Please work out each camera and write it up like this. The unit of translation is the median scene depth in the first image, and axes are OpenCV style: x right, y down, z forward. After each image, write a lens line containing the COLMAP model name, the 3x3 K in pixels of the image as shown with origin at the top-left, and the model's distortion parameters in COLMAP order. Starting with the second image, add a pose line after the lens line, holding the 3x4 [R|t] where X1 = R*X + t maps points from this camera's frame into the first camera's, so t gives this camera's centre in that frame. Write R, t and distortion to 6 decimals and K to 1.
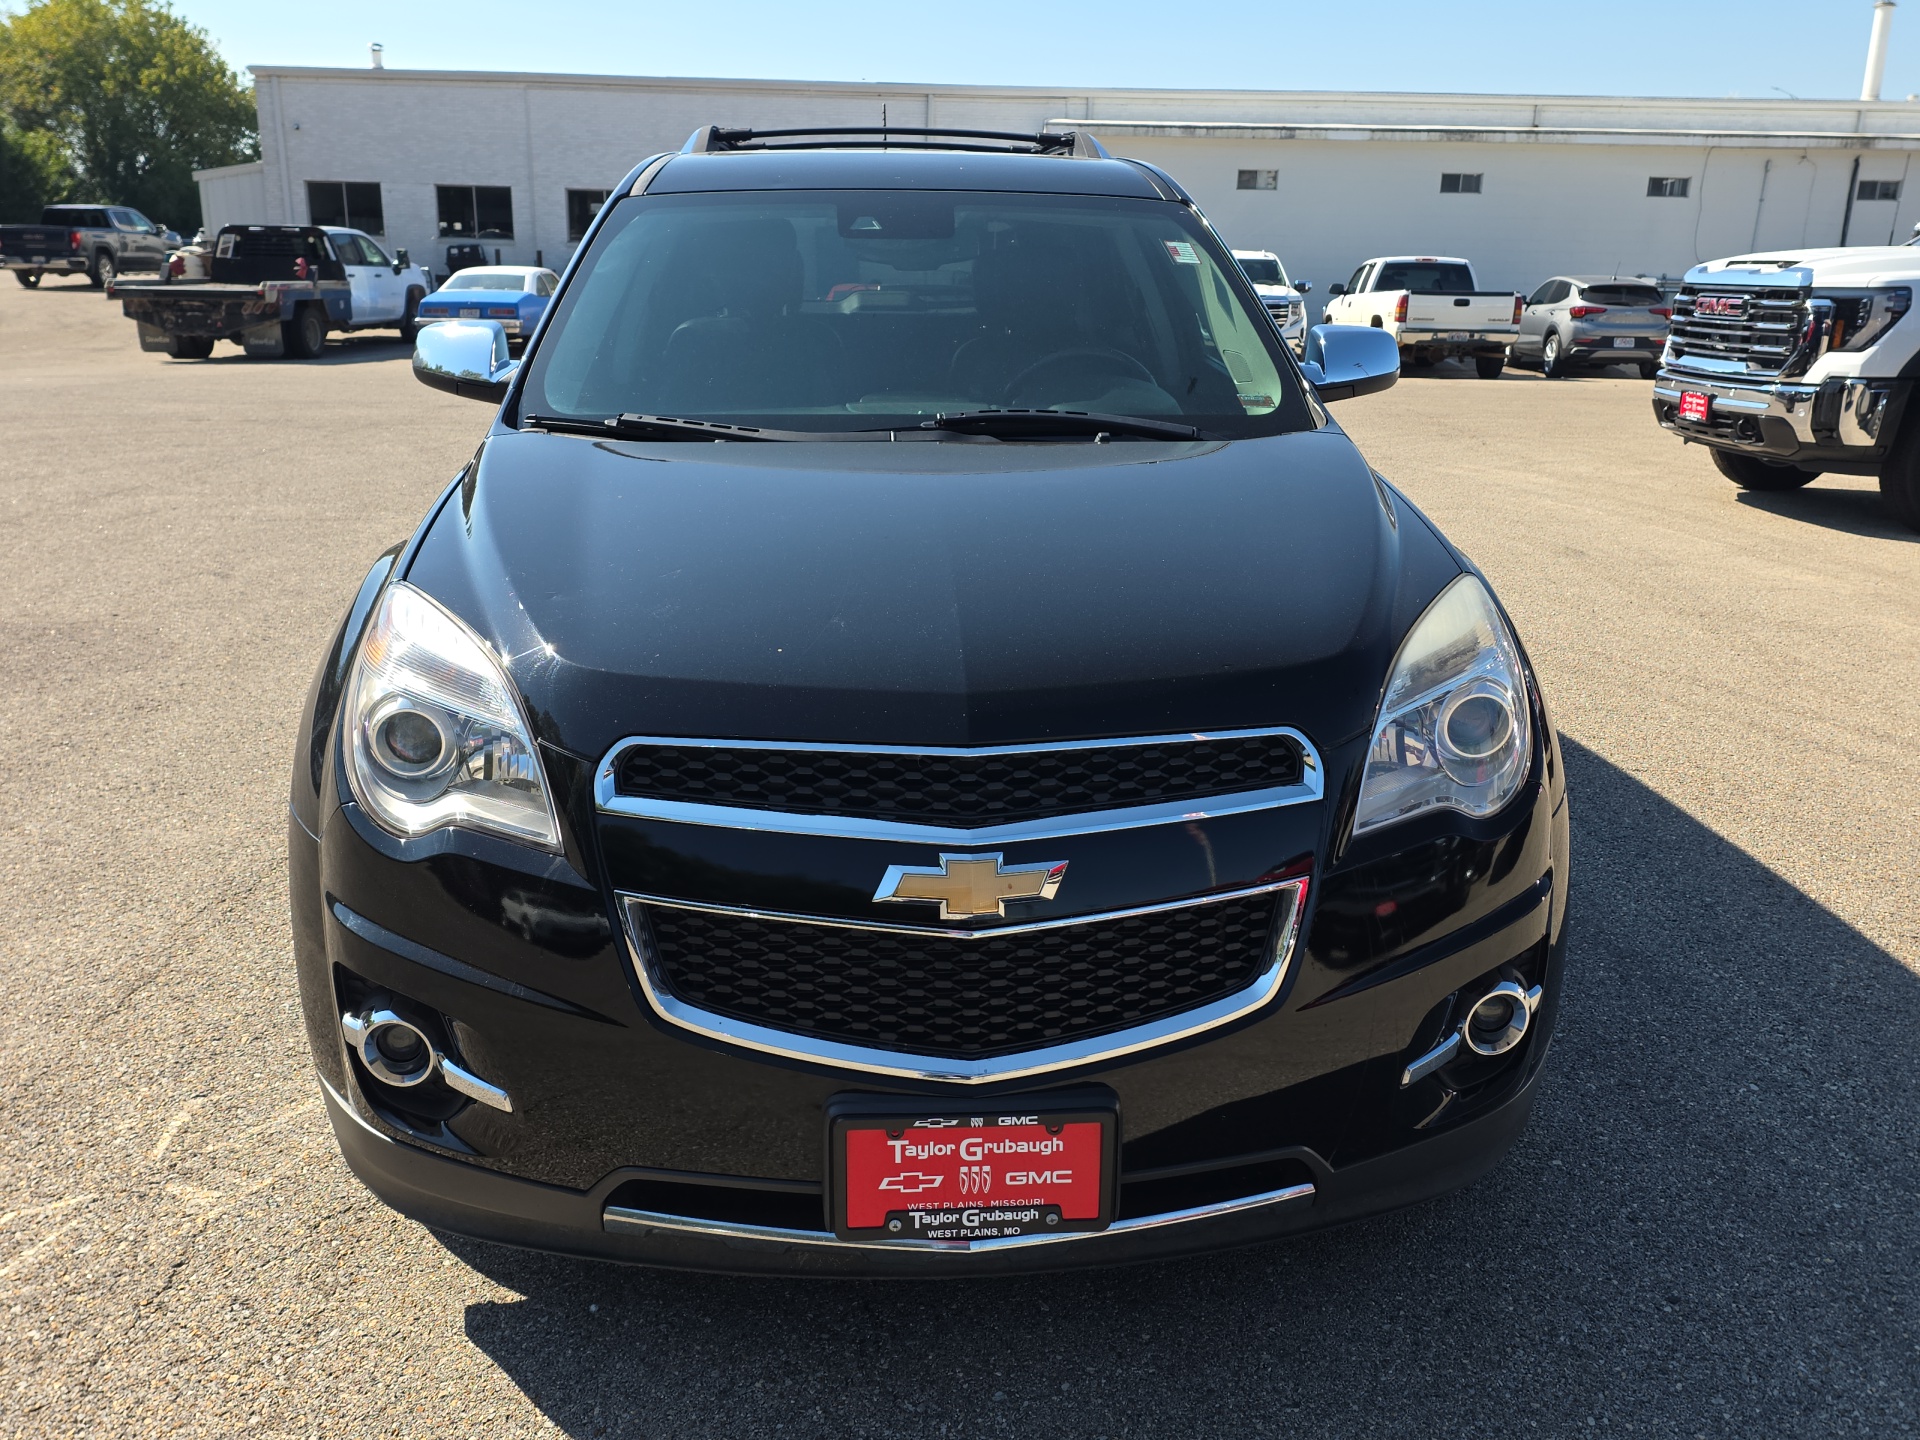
lens RADIAL K [[1566.2, 0, 968.0], [0, 1566.2, 713.5], [0, 0, 1]] dist [0.139317, -0.195050]
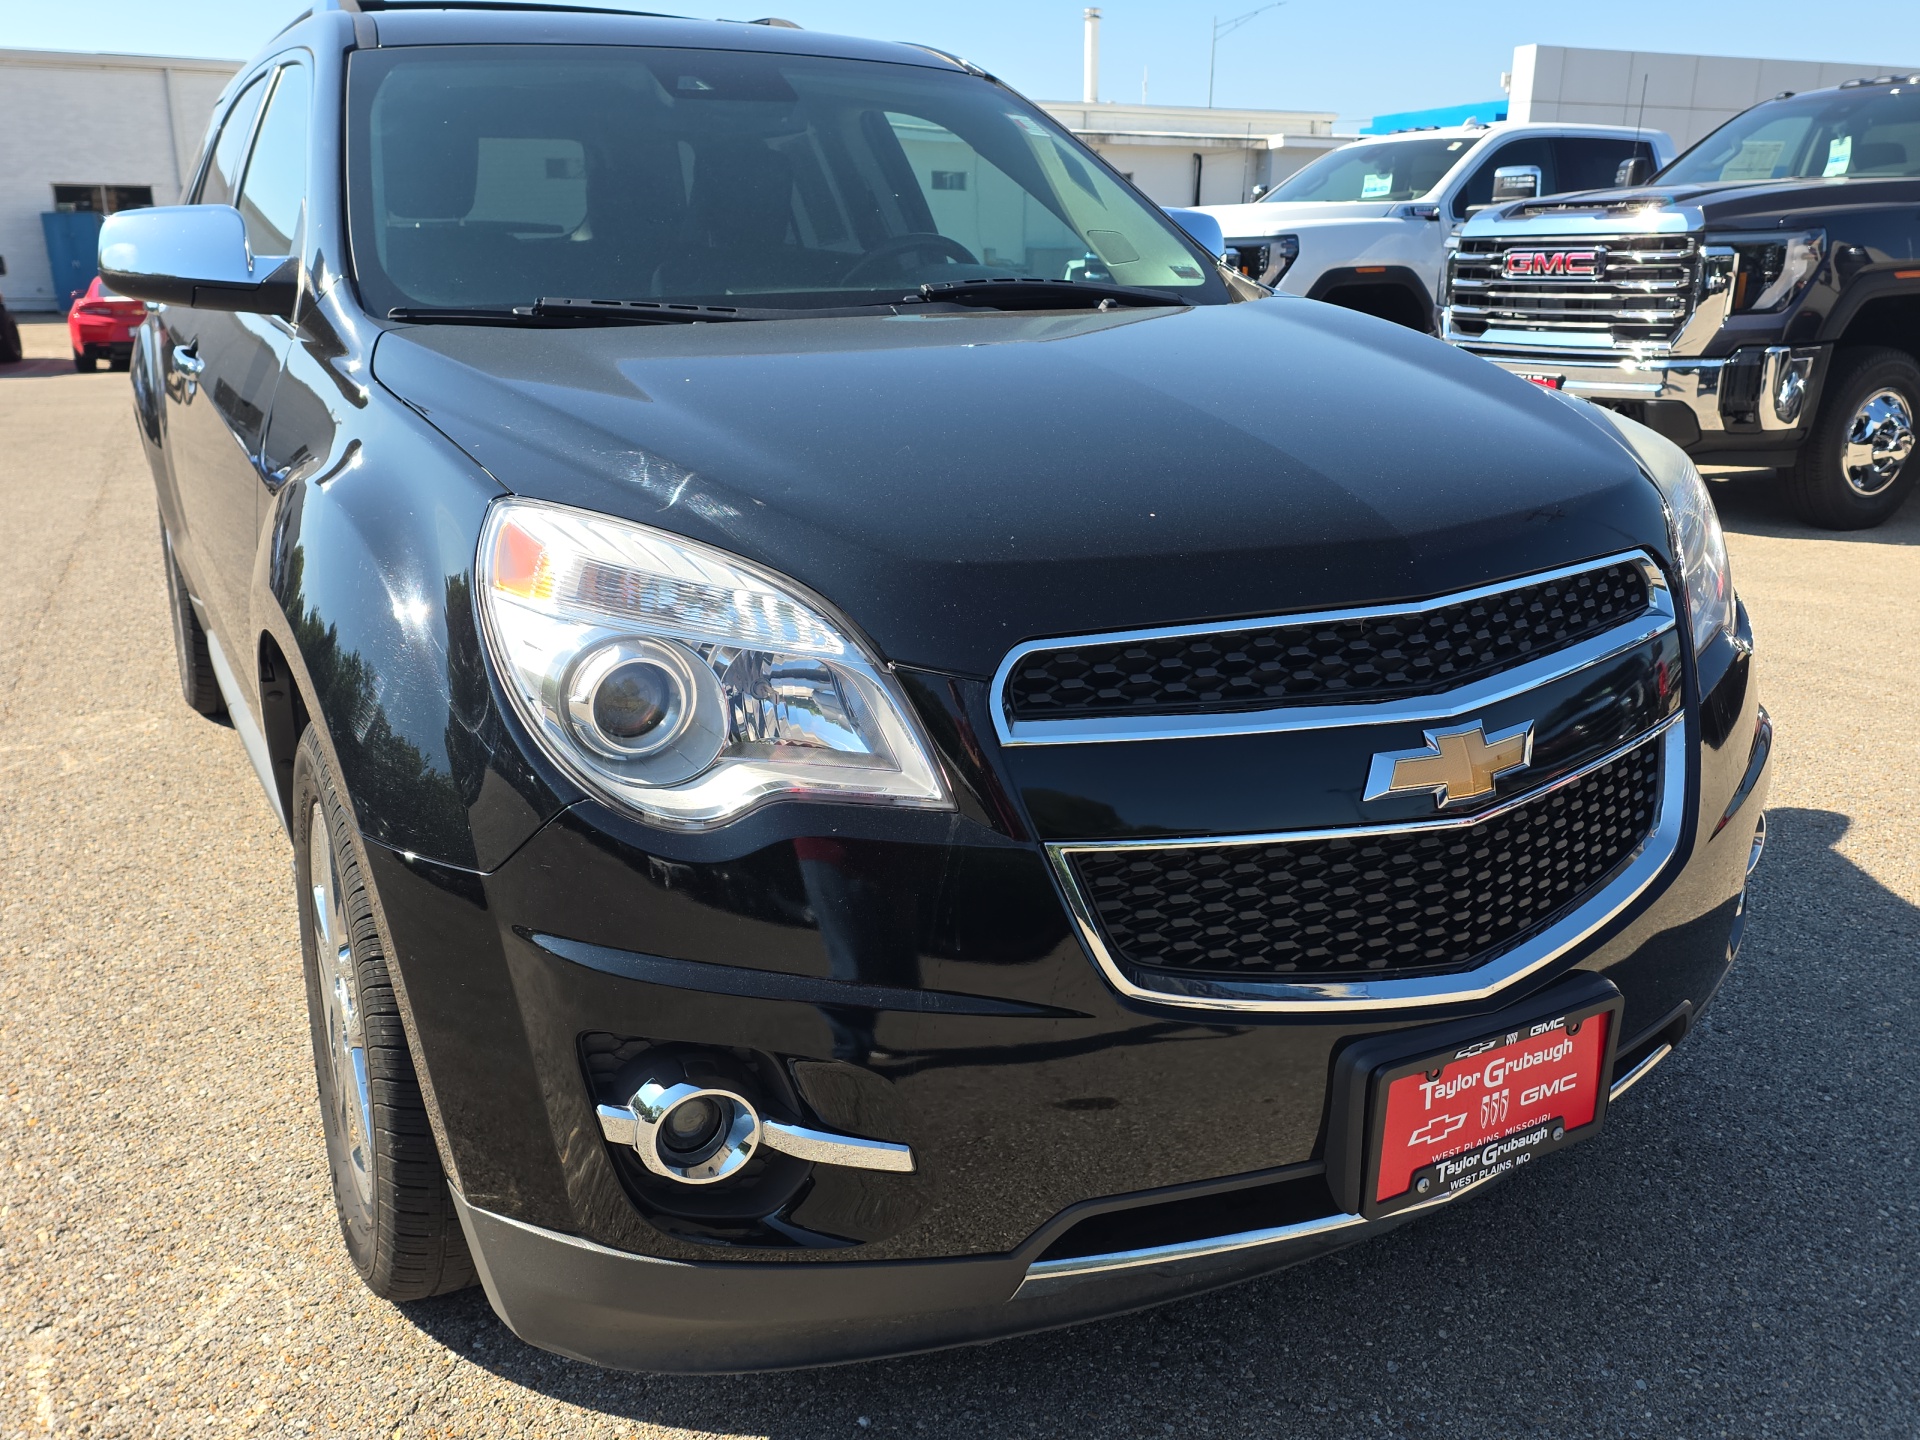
lens RADIAL K [[1566.2, 0, 968.0], [0, 1566.2, 713.5], [0, 0, 1]] dist [0.139317, -0.195050]
pose [[0.904452, -0.135093, 0.404618, -0.552286], [0.134561, 0.990454, 0.029905, 0.022561], [-0.404795, 0.027398, 0.913997, 0.324884]]
